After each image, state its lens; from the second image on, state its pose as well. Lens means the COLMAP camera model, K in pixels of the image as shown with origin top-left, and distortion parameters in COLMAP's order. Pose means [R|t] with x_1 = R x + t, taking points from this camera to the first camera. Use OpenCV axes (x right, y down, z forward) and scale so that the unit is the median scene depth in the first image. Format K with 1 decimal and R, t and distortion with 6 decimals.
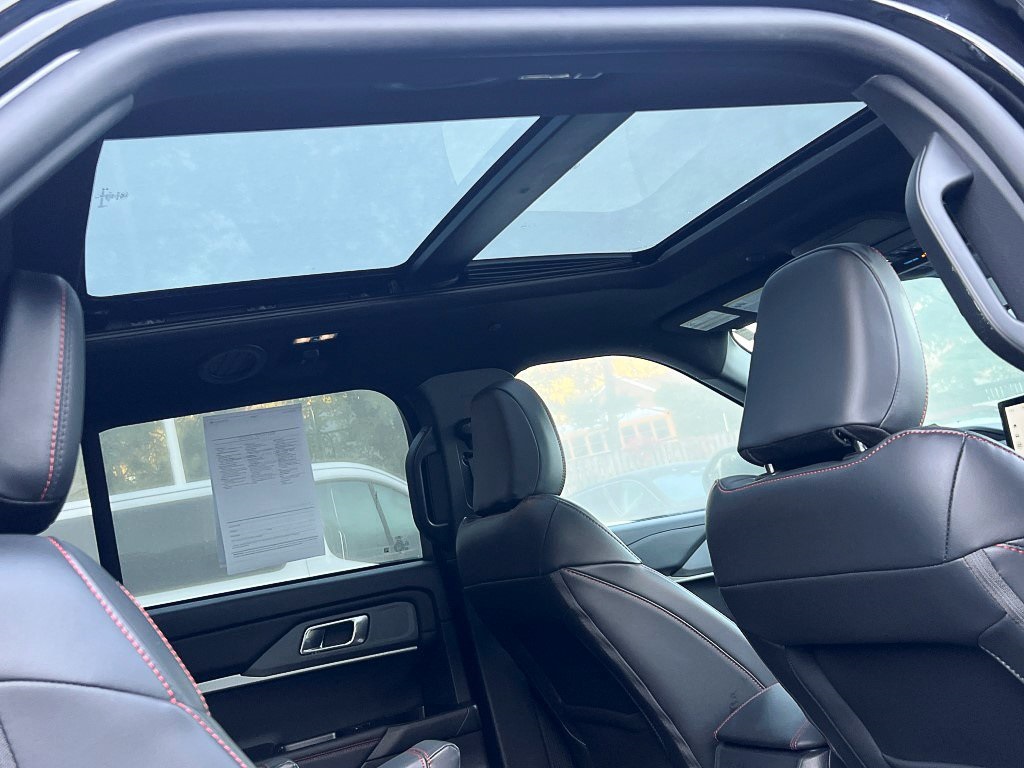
lens RADIAL K [[1109.4, 0, 512.0], [0, 1109.4, 384.0], [0, 0, 1]] dist [0.076938, -0.183895]
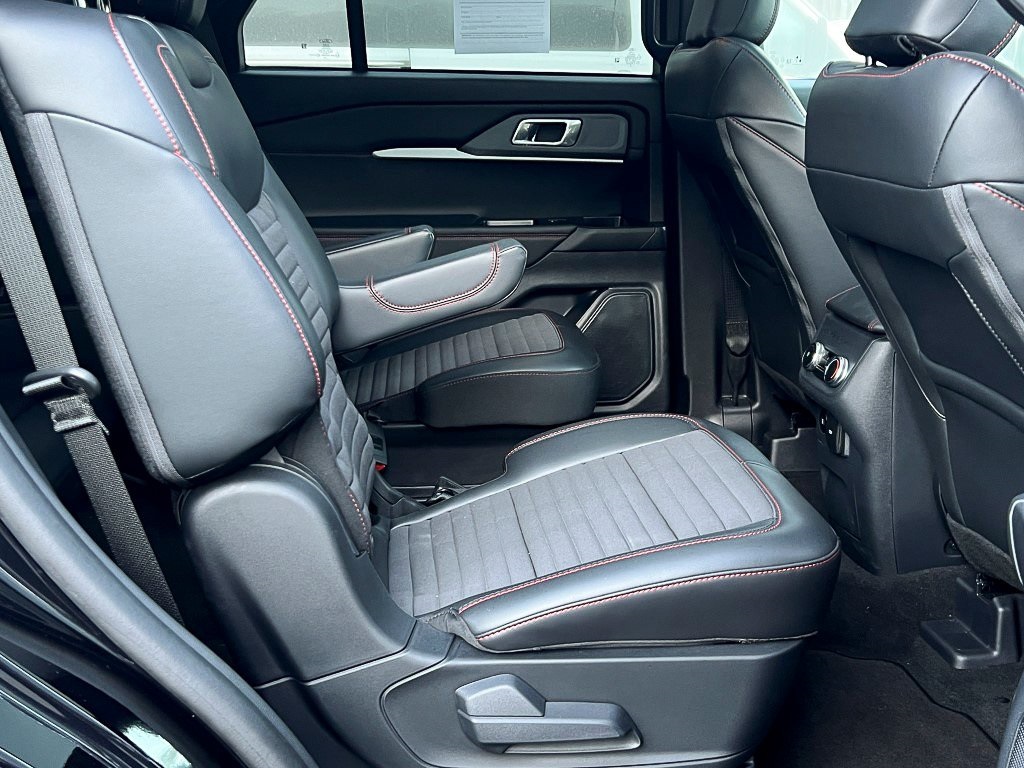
lens RADIAL K [[1191.9, 0, 512.0], [0, 1191.9, 384.0], [0, 0, 1]] dist [0.088139, -0.026385]
pose [[0.932234, 0.267665, -0.243505, 0.192644], [-0.142165, 0.889743, 0.433758, -0.063498], [0.332759, -0.369746, 0.867502, -0.103795]]
